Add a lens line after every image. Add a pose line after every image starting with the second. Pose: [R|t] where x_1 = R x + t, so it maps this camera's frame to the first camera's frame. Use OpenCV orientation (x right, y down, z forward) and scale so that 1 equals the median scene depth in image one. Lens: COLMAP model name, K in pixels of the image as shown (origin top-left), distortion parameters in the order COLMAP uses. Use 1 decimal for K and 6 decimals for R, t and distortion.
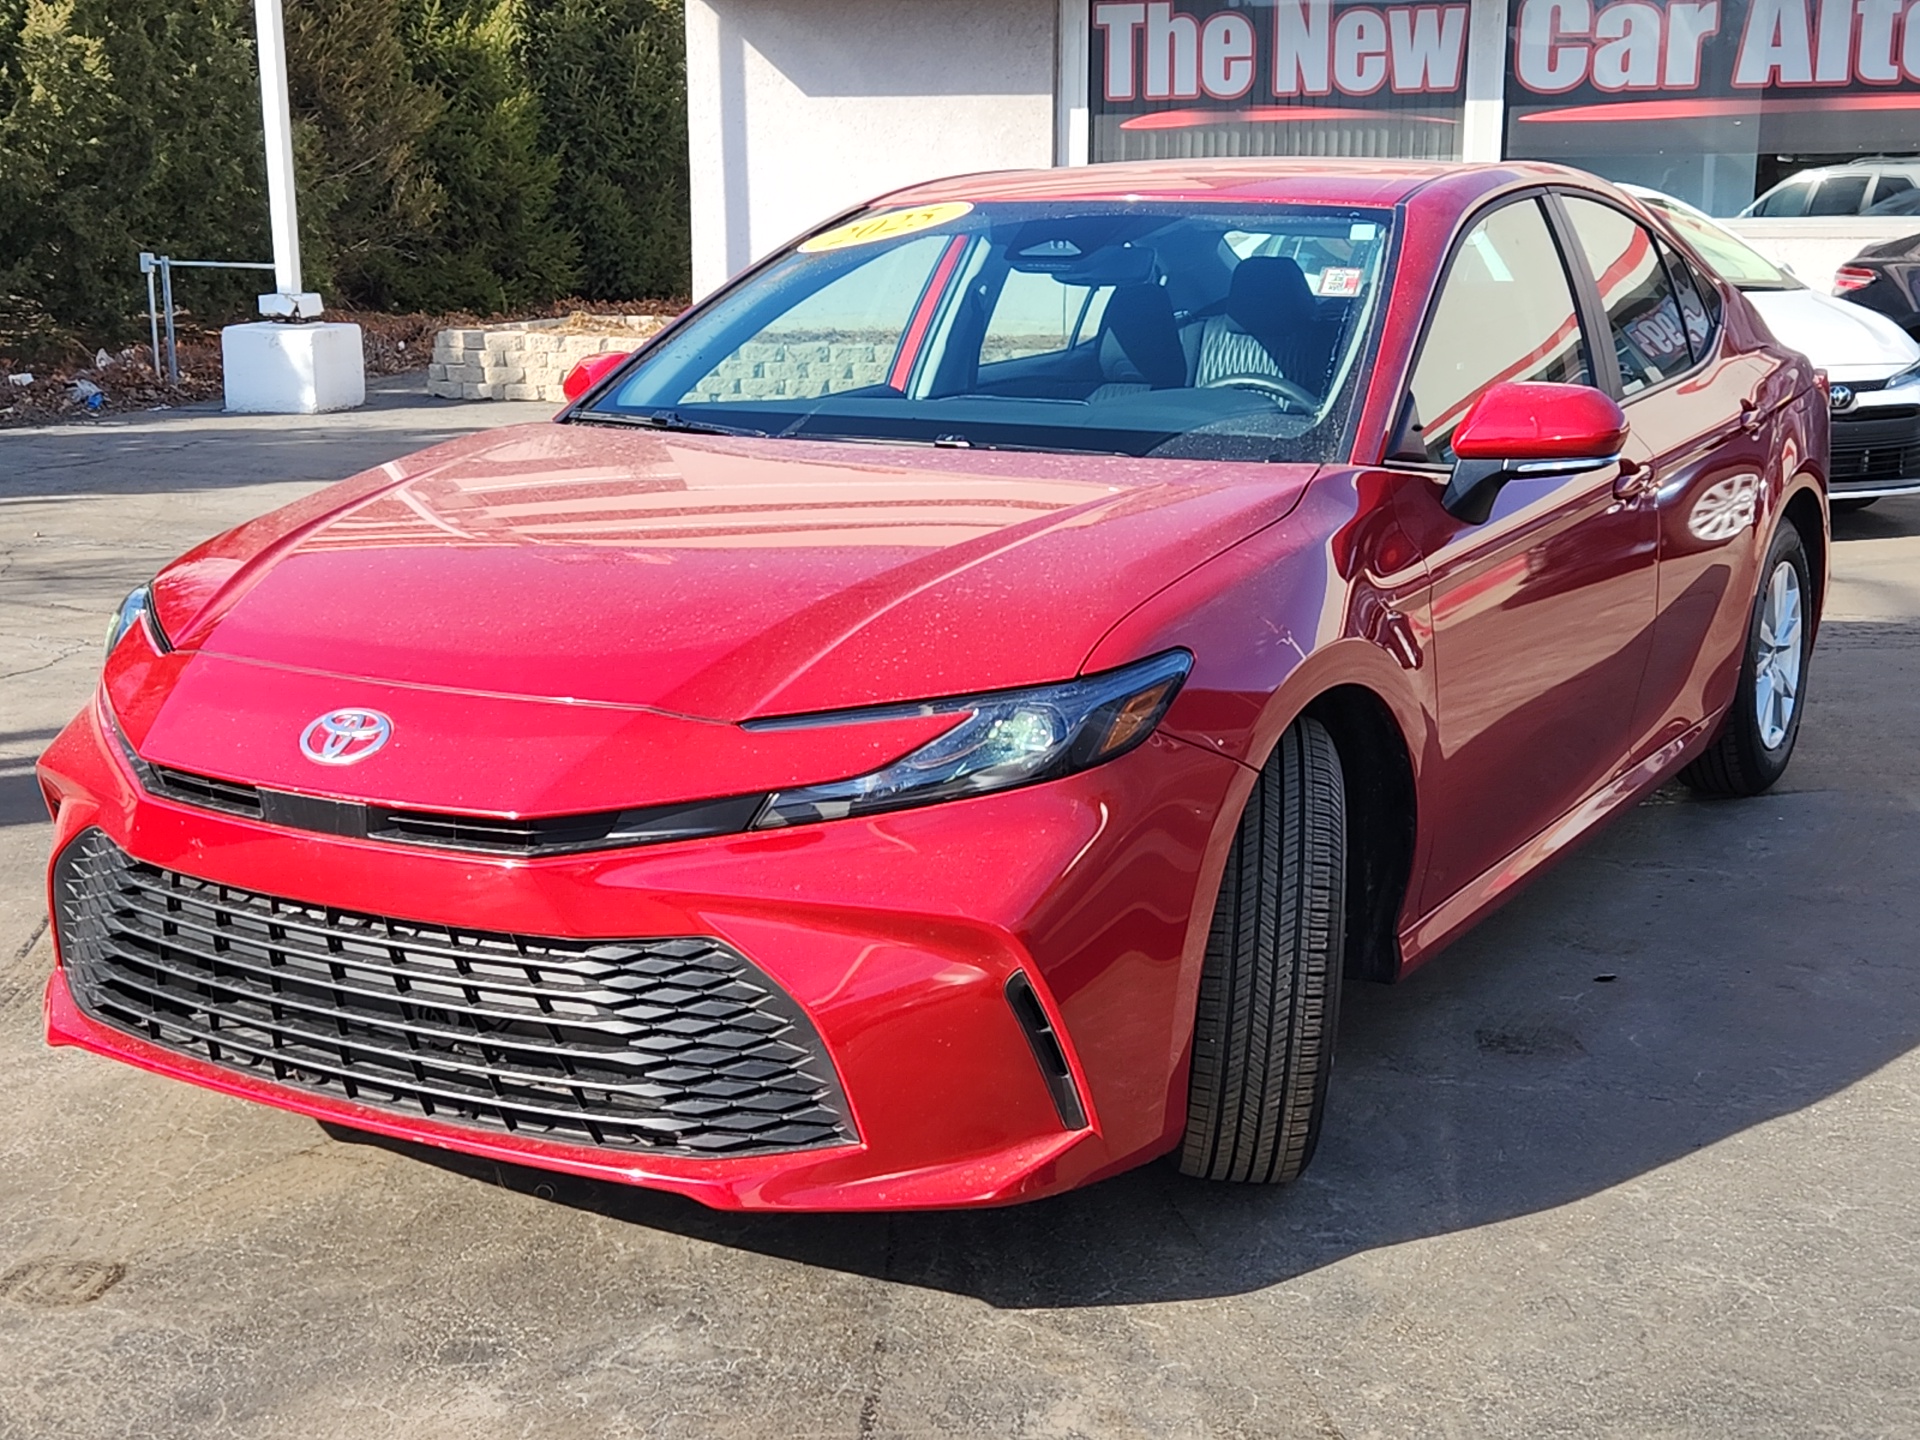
lens RADIAL K [[2482.8, 0, 966.8], [0, 2482.8, 723.3], [0, 0, 1]] dist [0.080664, -0.012240]
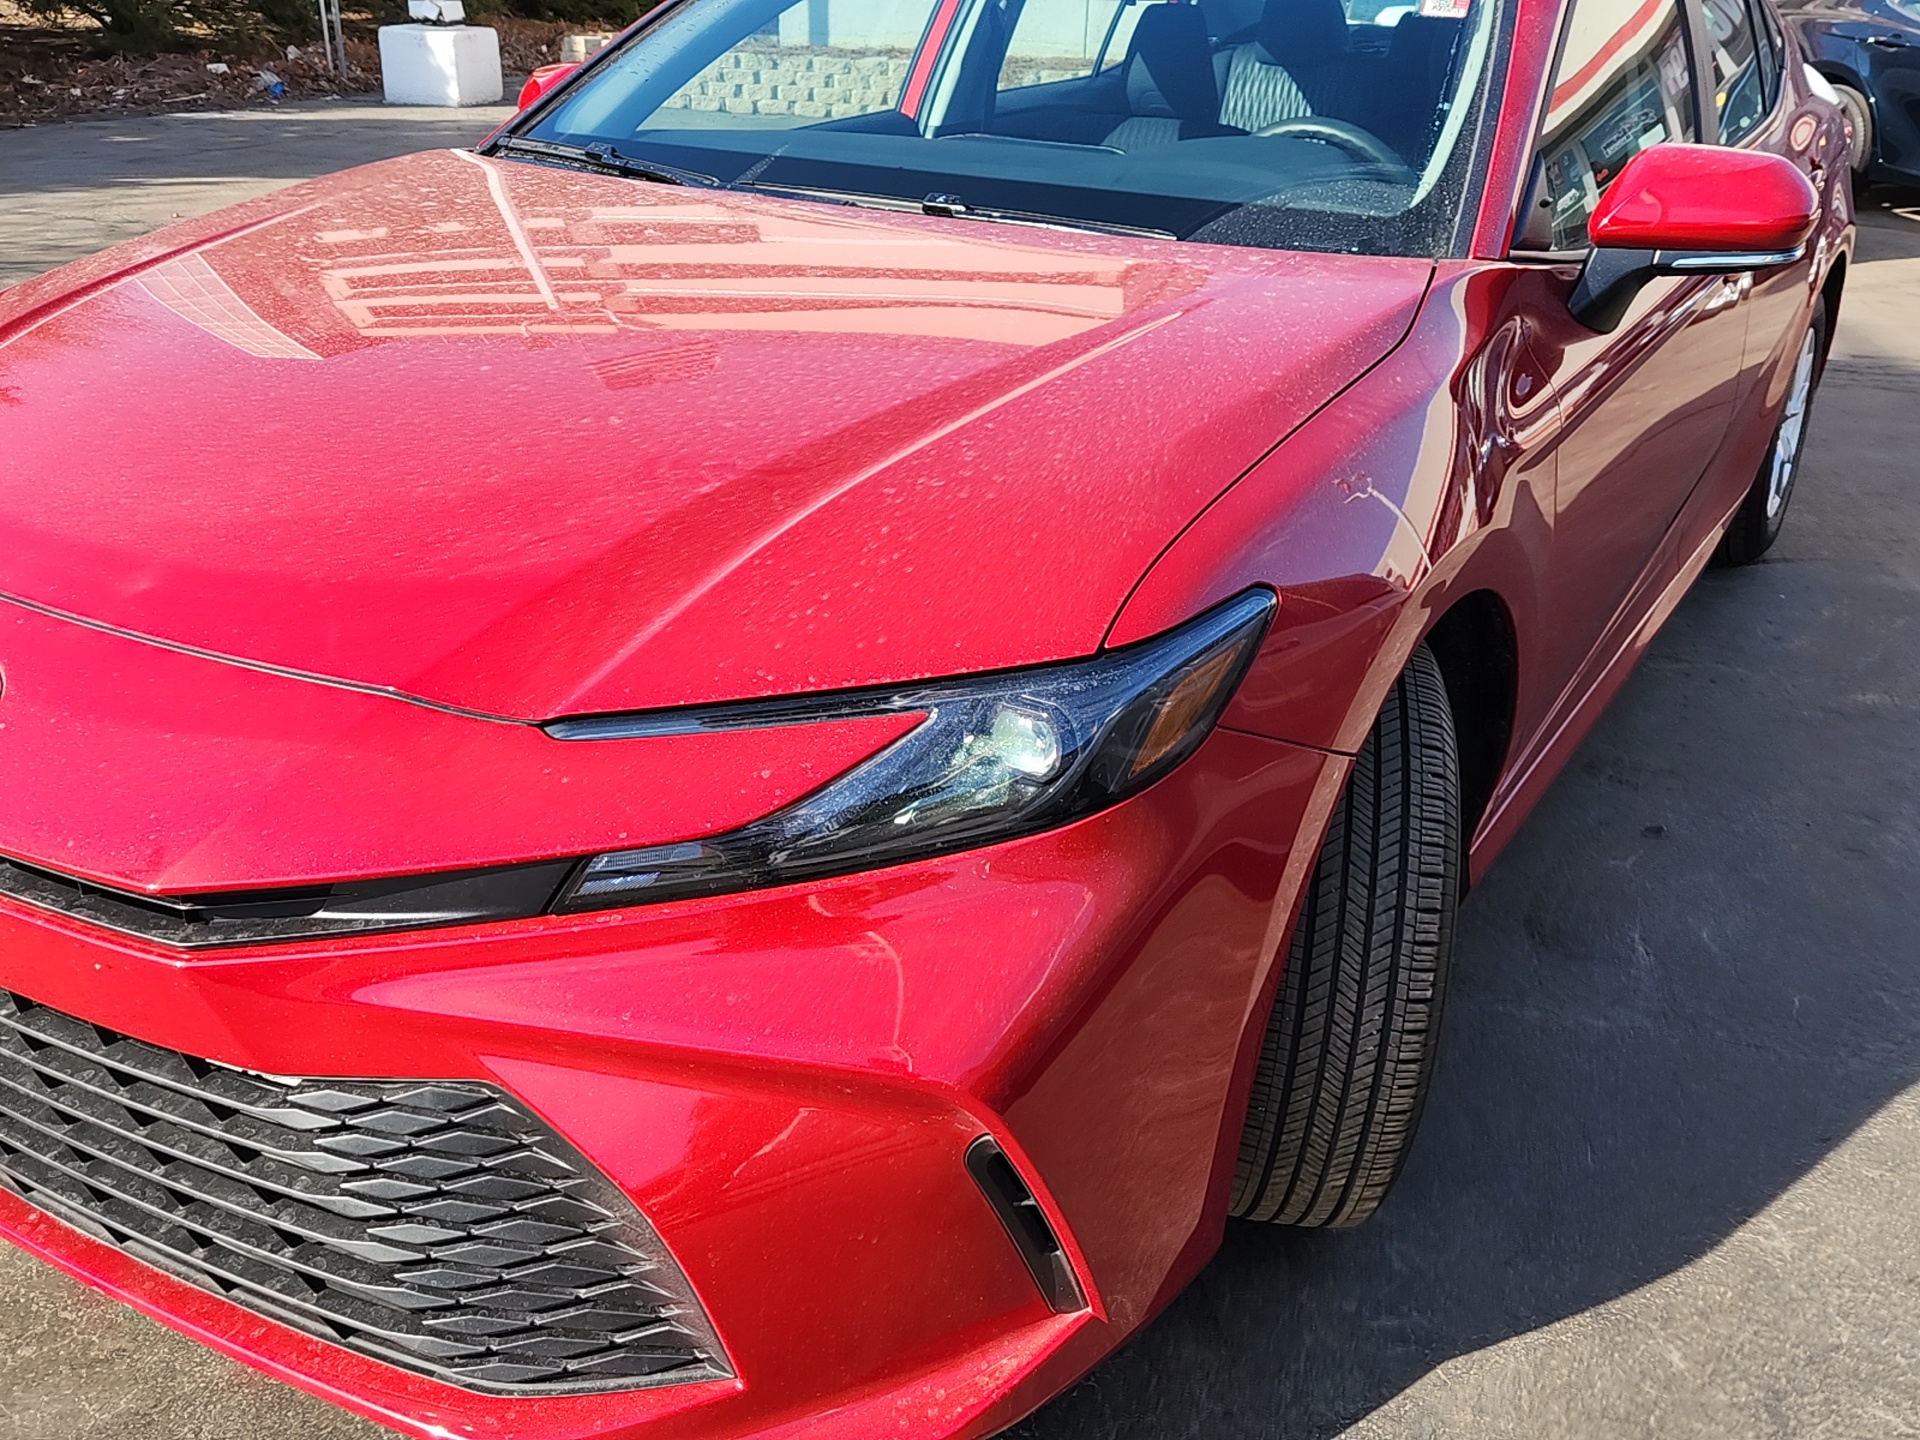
lens RADIAL K [[1707.2, 0, 998.2], [0, 1707.2, 739.7], [0, 0, 1]] dist [0.090797, -0.126593]
pose [[0.999497, 0.031337, 0.004886, 0.013569], [-0.031642, 0.974804, 0.220809, -0.069976], [0.002156, -0.220853, 0.975305, 0.441930]]
